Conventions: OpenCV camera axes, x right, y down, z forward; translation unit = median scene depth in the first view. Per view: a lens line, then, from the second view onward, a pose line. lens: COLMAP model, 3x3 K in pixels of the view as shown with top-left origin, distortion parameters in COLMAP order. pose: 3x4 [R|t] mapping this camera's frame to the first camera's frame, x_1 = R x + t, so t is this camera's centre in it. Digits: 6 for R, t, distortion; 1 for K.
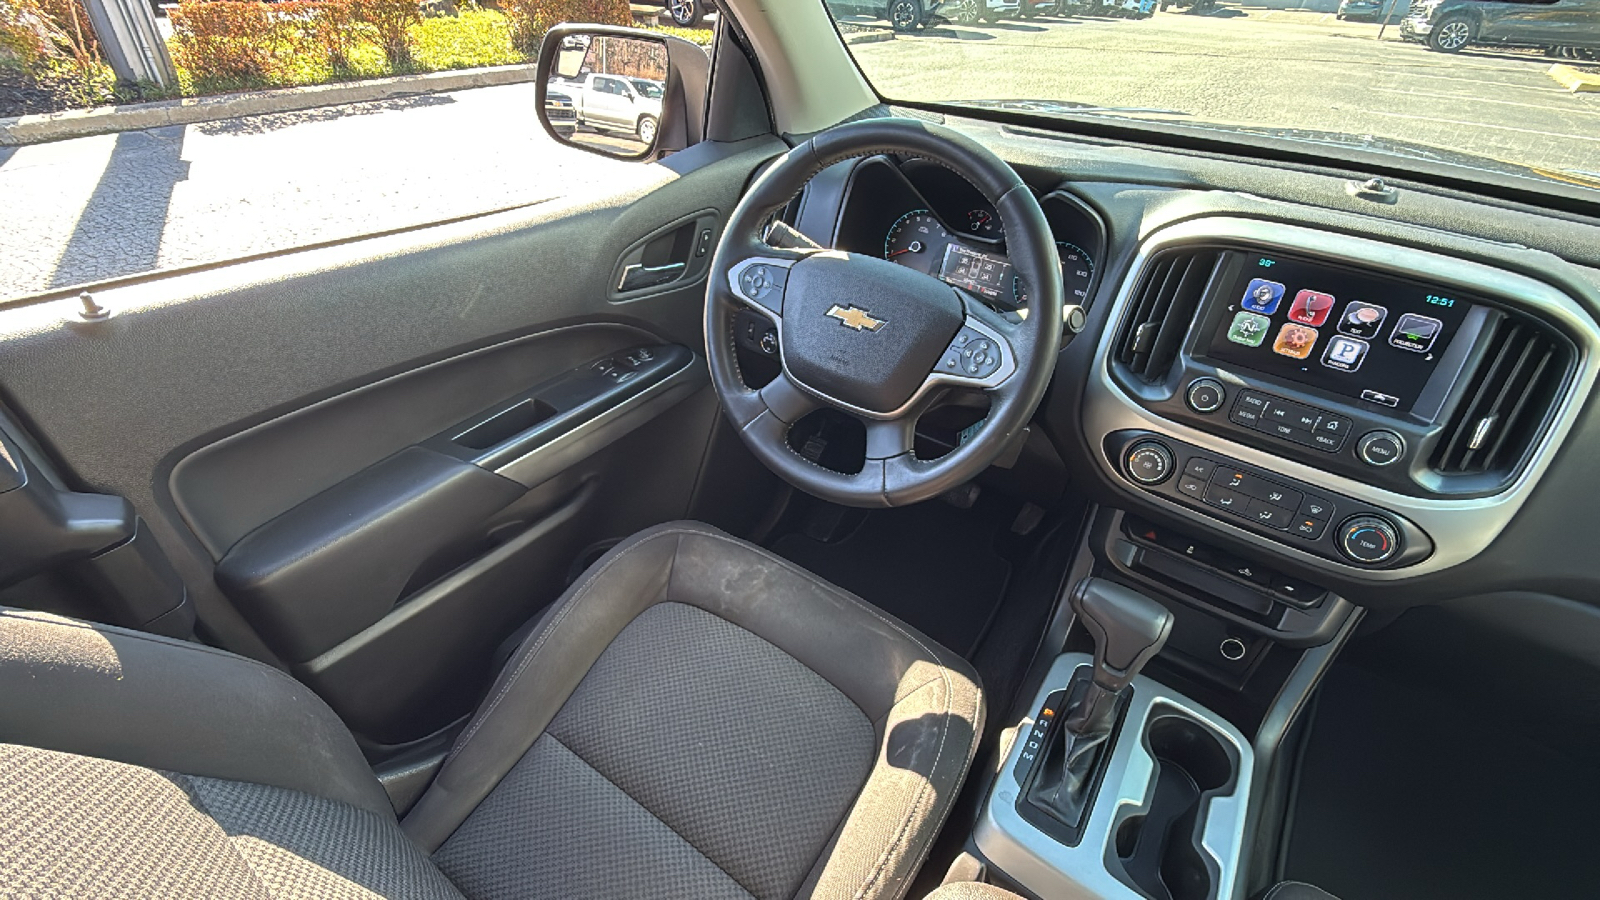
lens RADIAL K [[726.5, 0, 802.3], [0, 726.5, 451.5], [0, 0, 1]] dist [0.000218, -0.001342]
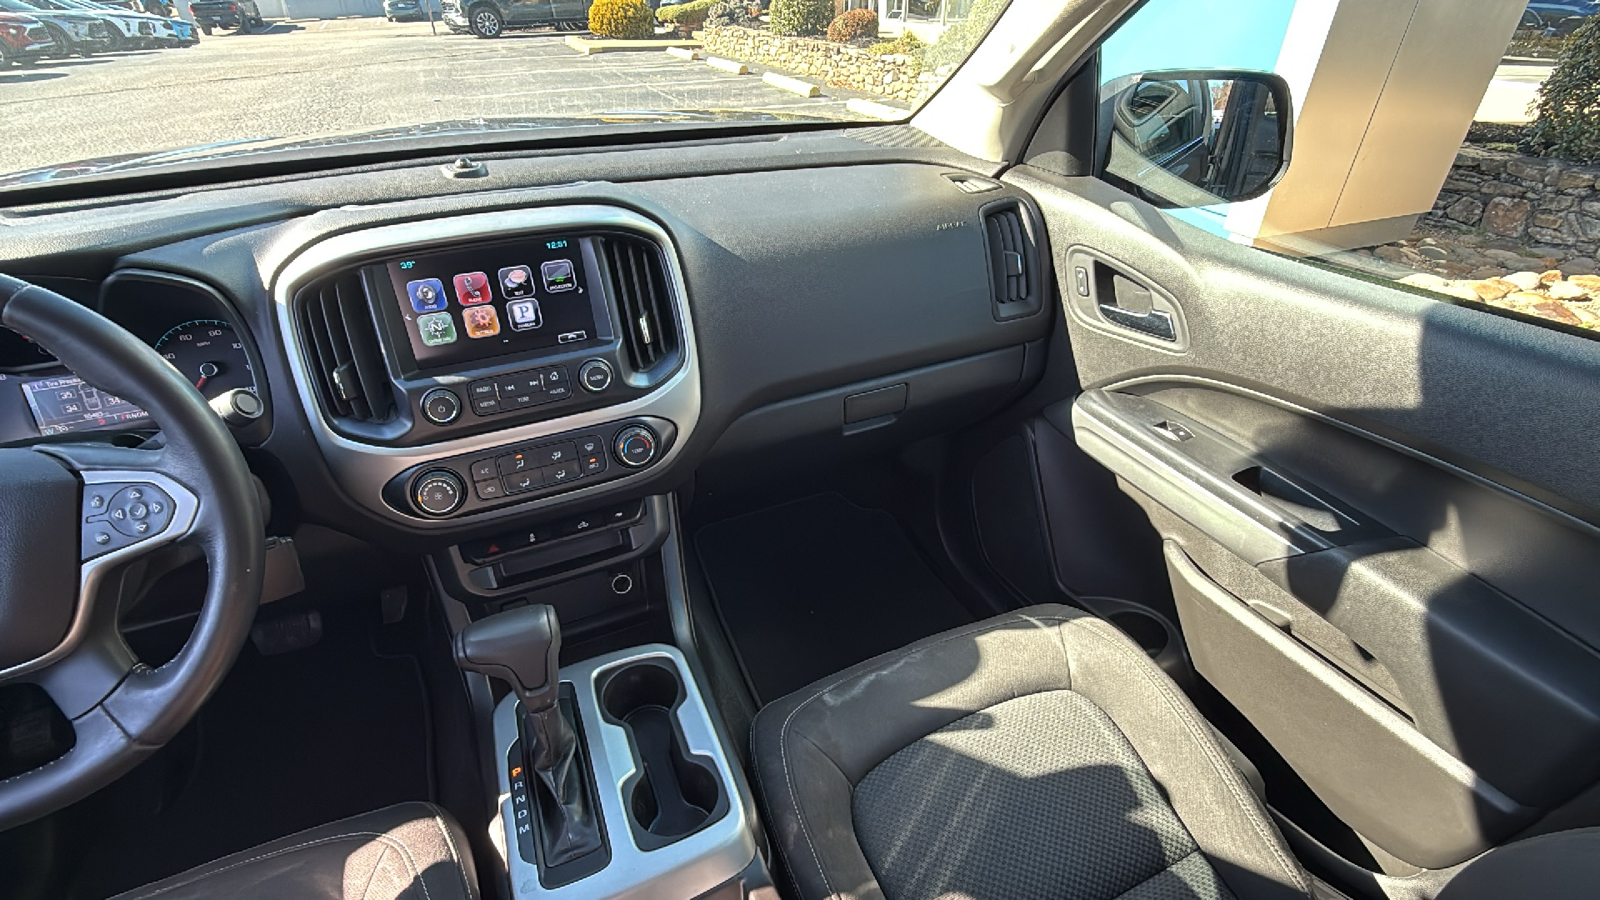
lens RADIAL K [[726.5, 0, 806.5], [0, 726.5, 449.7], [0, 0, 1]] dist [0.000218, -0.001342]
pose [[0.516200, -0.513227, 0.685664, 0.106827], [0.521032, 0.823568, 0.224192, 0.006975], [-0.679752, 0.241525, 0.692533, 0.011065]]
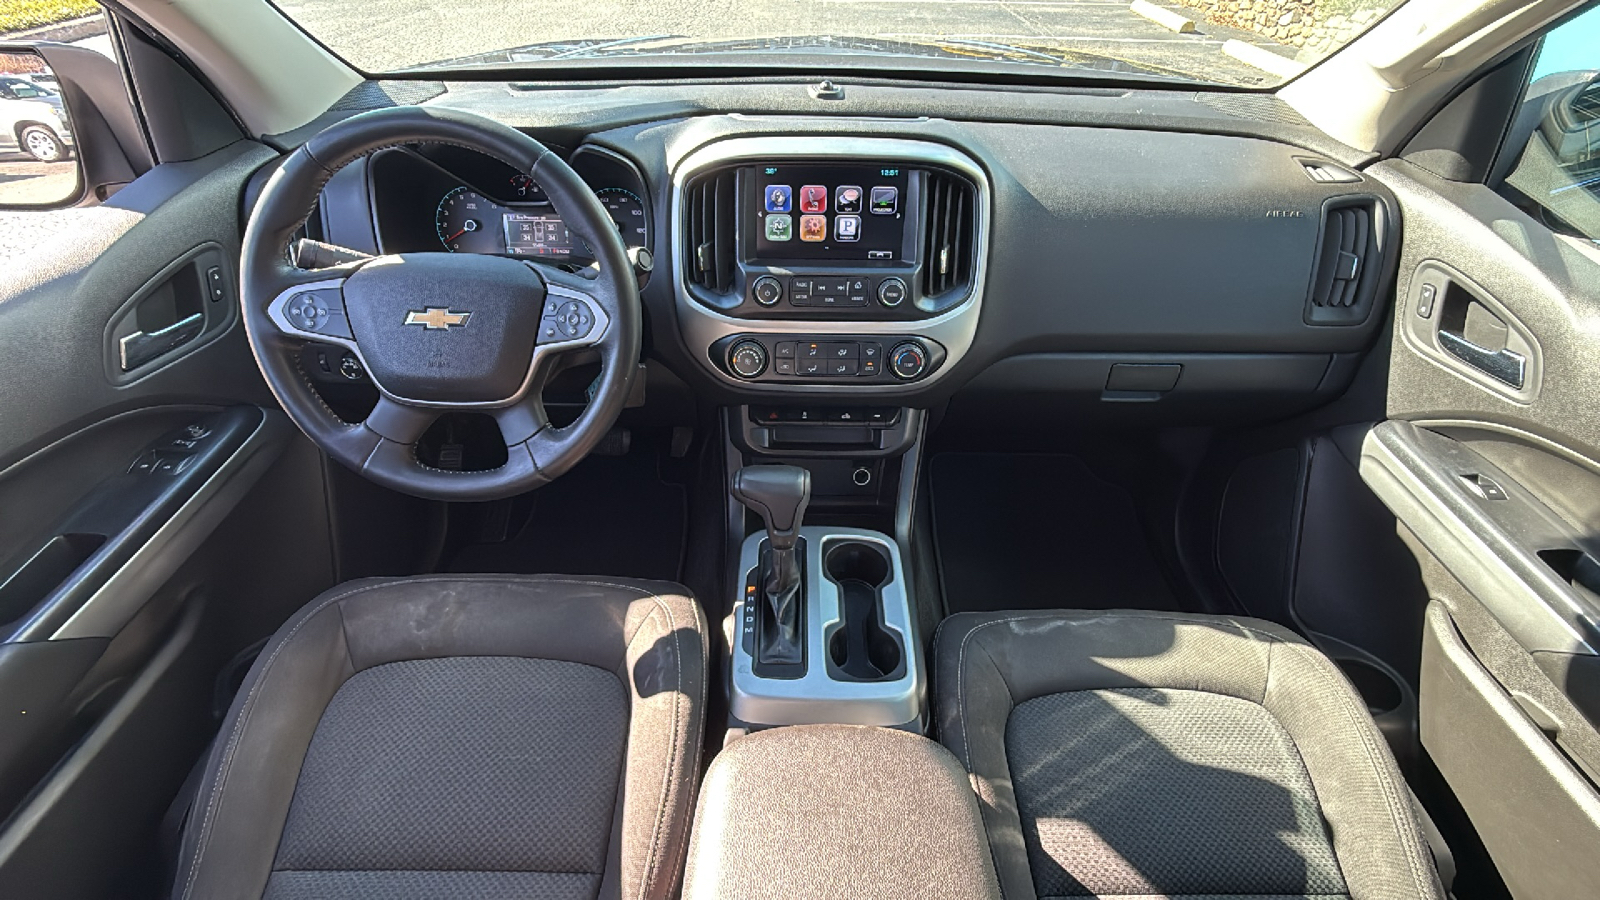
lens RADIAL K [[726.5, 0, 799.8], [0, 726.5, 450.8], [0, 0, 1]] dist [0.000218, -0.001342]
pose [[0.826193, -0.380167, 0.415787, 0.001630], [0.347428, 0.924775, 0.155191, -0.001025], [-0.443509, 0.016238, 0.896123, -0.086481]]
